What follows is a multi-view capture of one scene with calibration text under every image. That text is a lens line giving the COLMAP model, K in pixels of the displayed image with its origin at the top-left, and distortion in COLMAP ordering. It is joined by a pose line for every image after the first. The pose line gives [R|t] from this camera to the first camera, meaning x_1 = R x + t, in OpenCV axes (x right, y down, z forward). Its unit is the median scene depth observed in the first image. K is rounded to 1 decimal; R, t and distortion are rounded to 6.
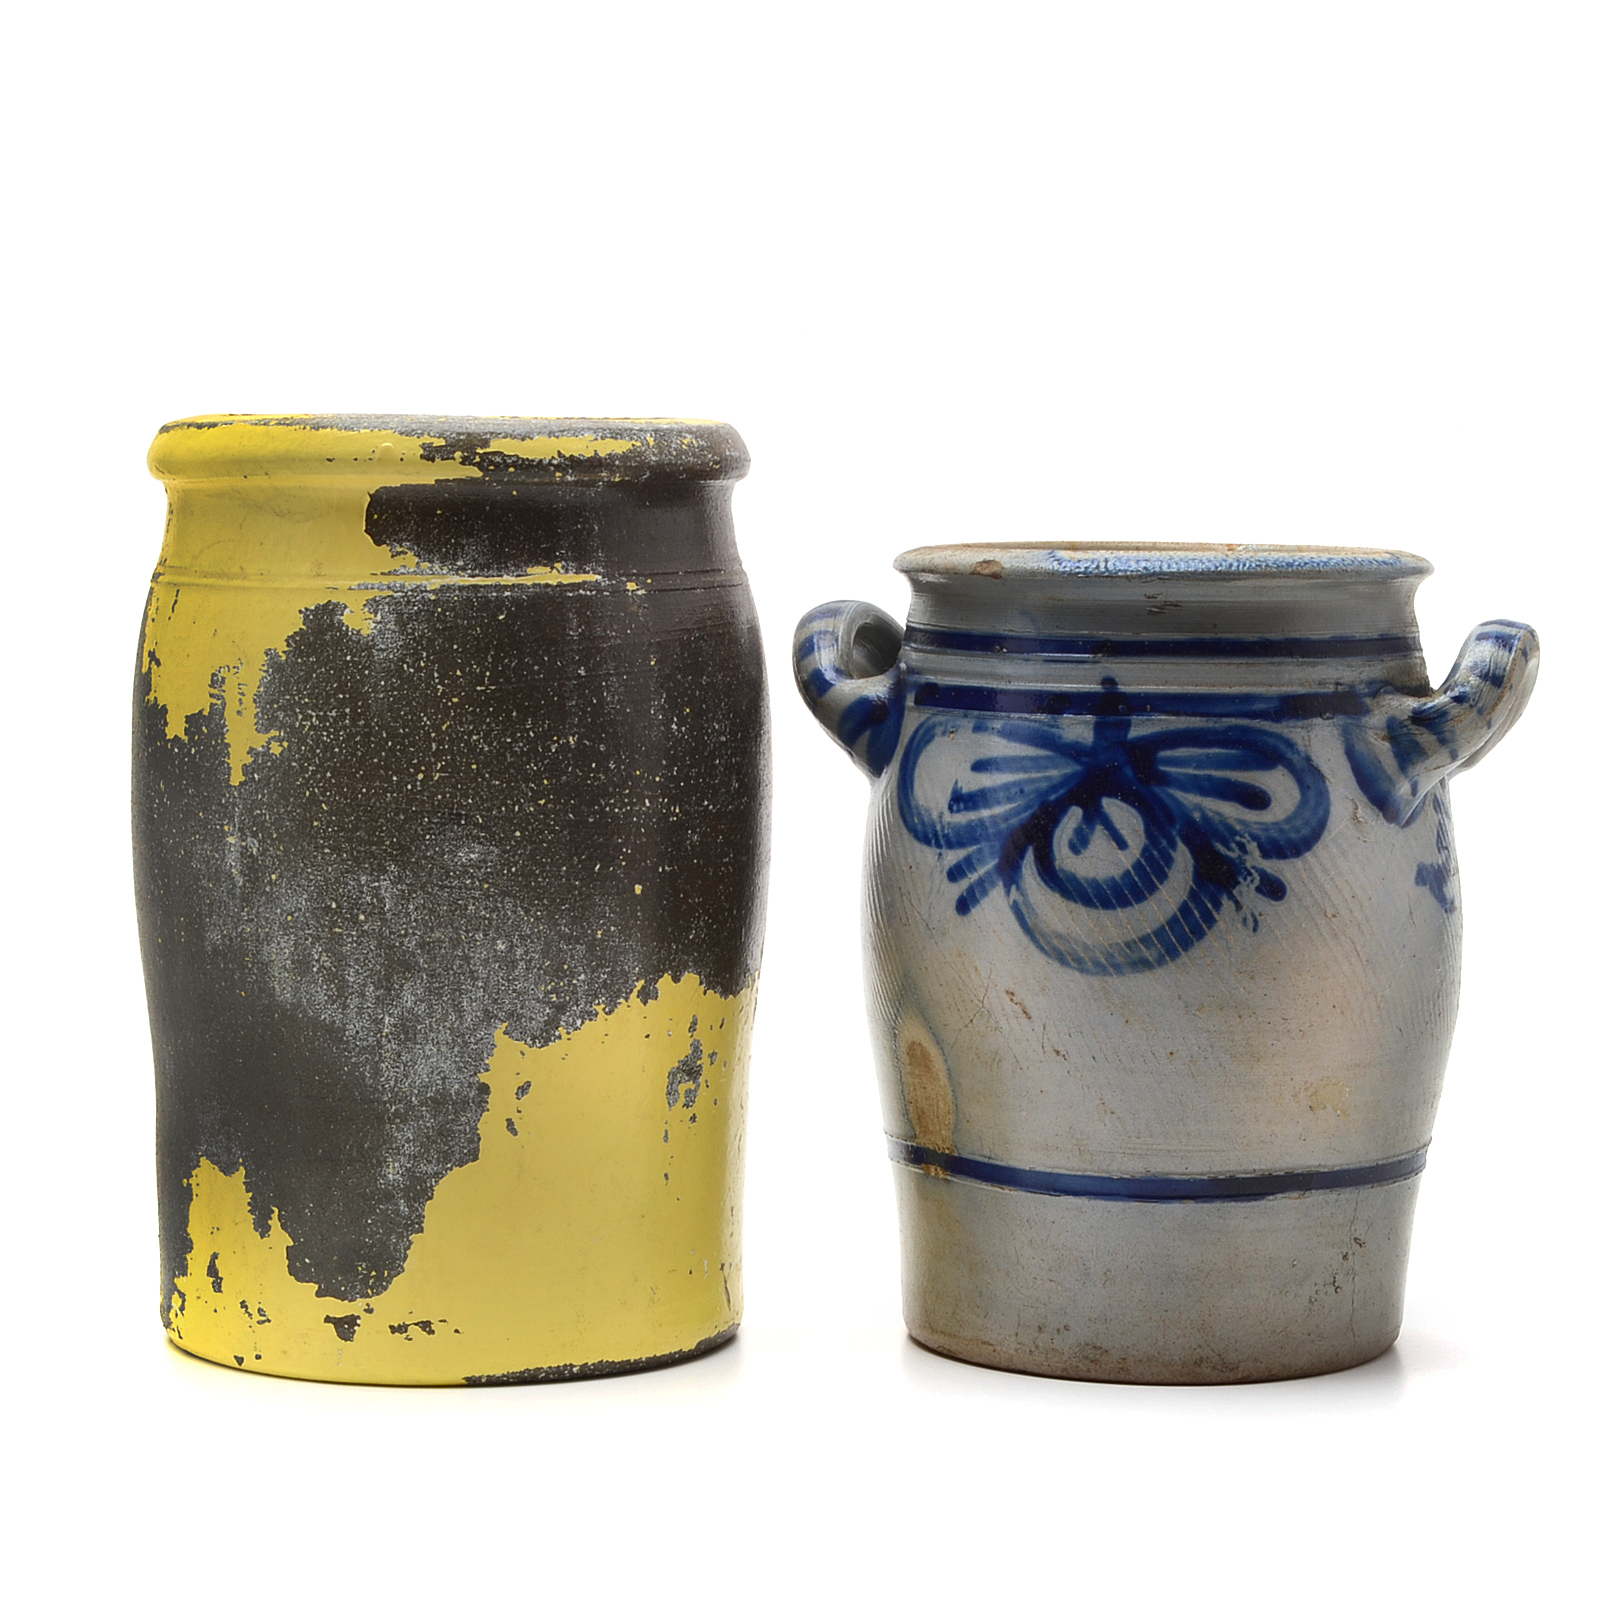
lens RADIAL K [[4052.9, 0, 801.8], [0, 4052.9, 804.1], [0, 0, 1]] dist [-0.011689, 0.000000]
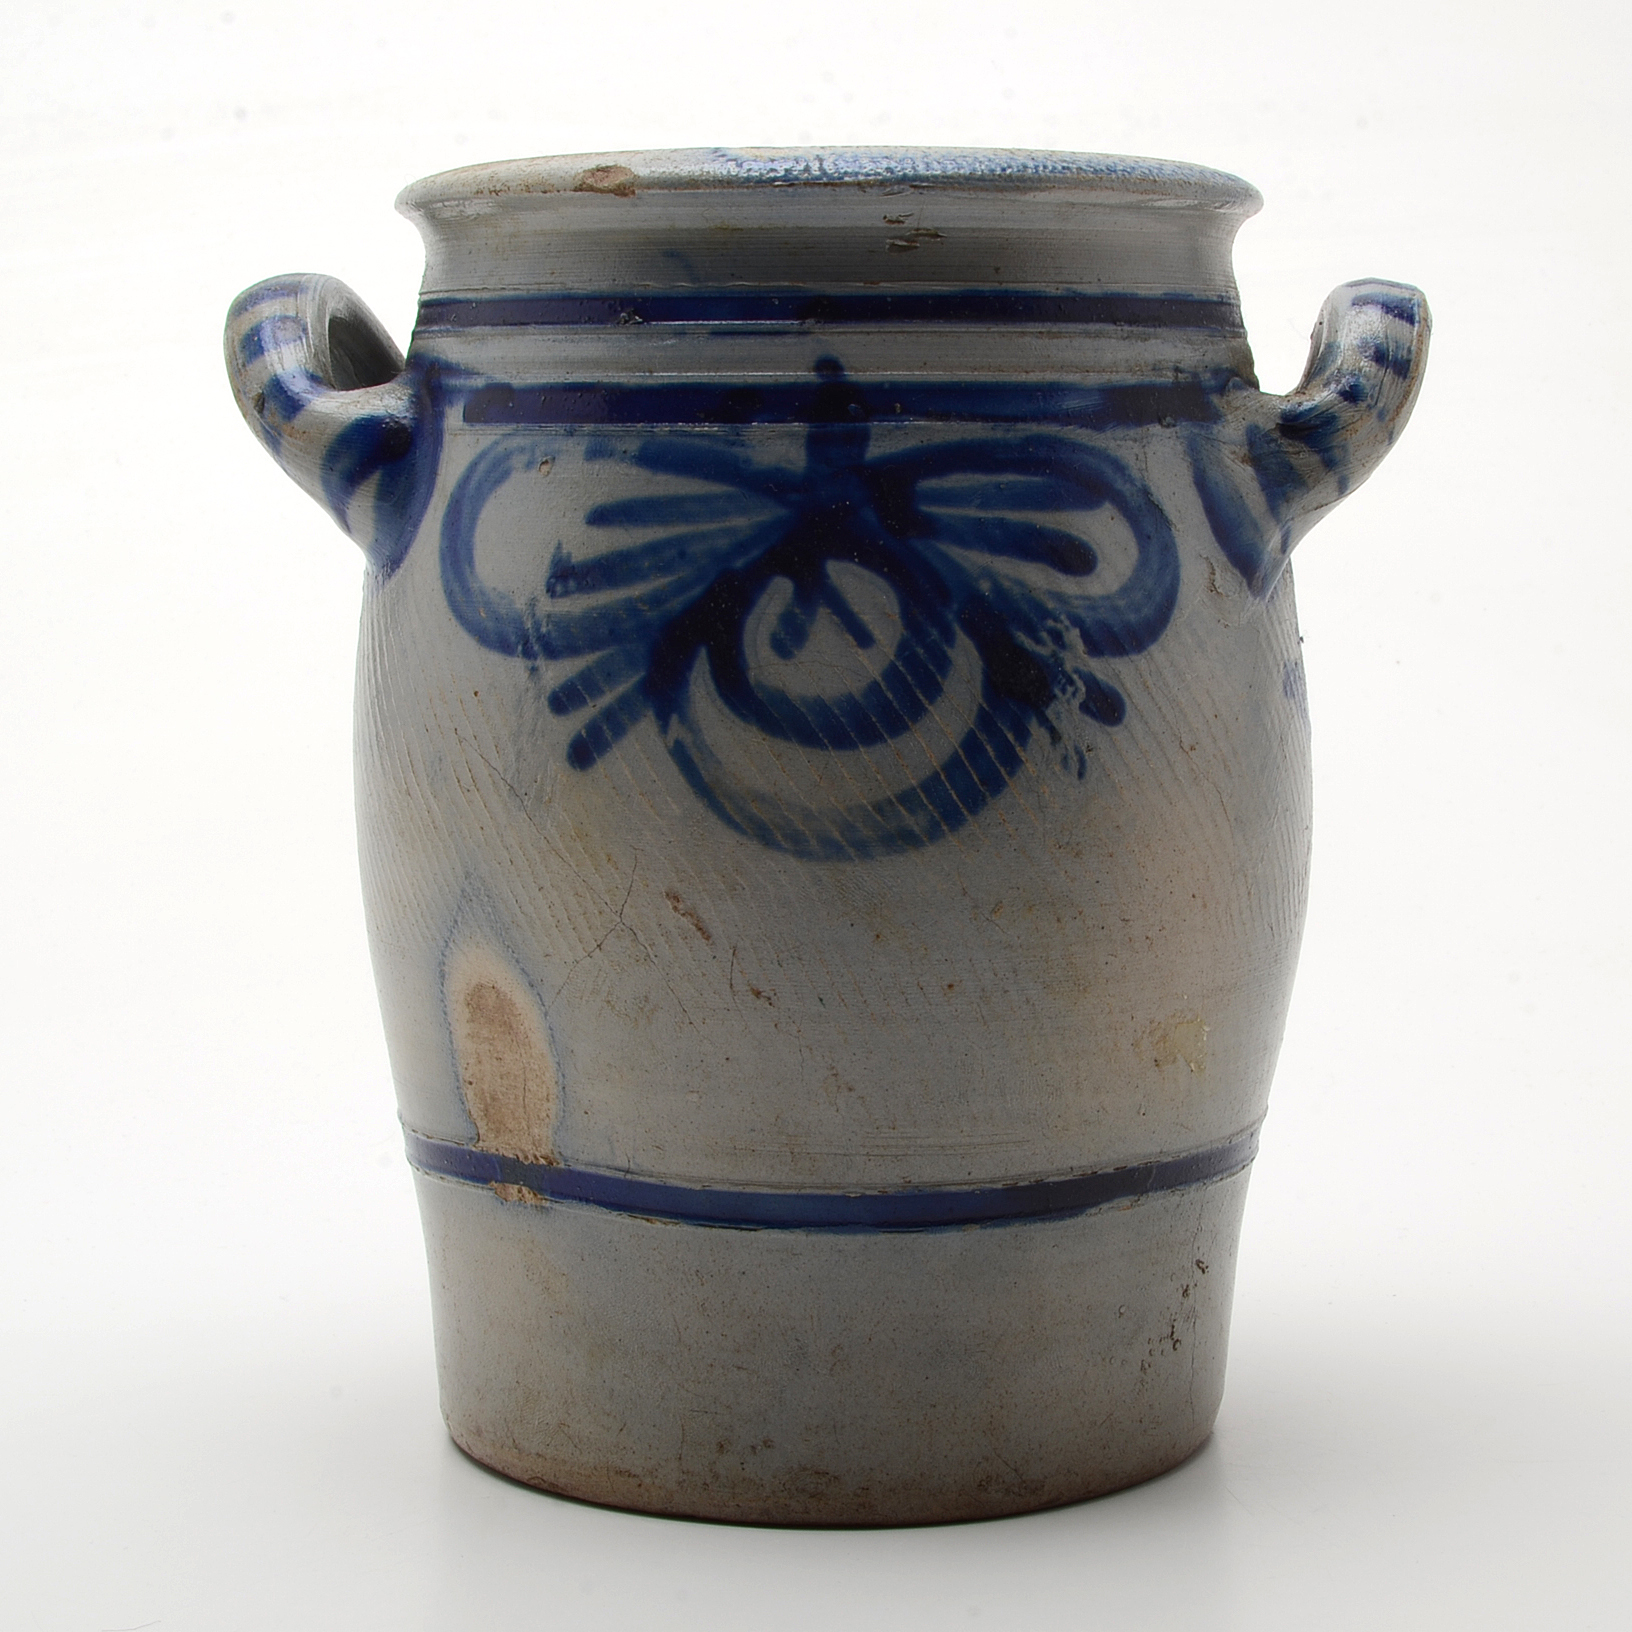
lens RADIAL K [[3653.3, 0, 816.5], [0, 3653.3, 829.8], [0, 0, 1]] dist [-0.037293, 0.000000]
pose [[0.966437, -0.039622, 0.253830, -0.061949], [0.030596, 0.998754, 0.039414, 0.016013], [-0.255075, -0.030325, 0.966446, 0.468101]]
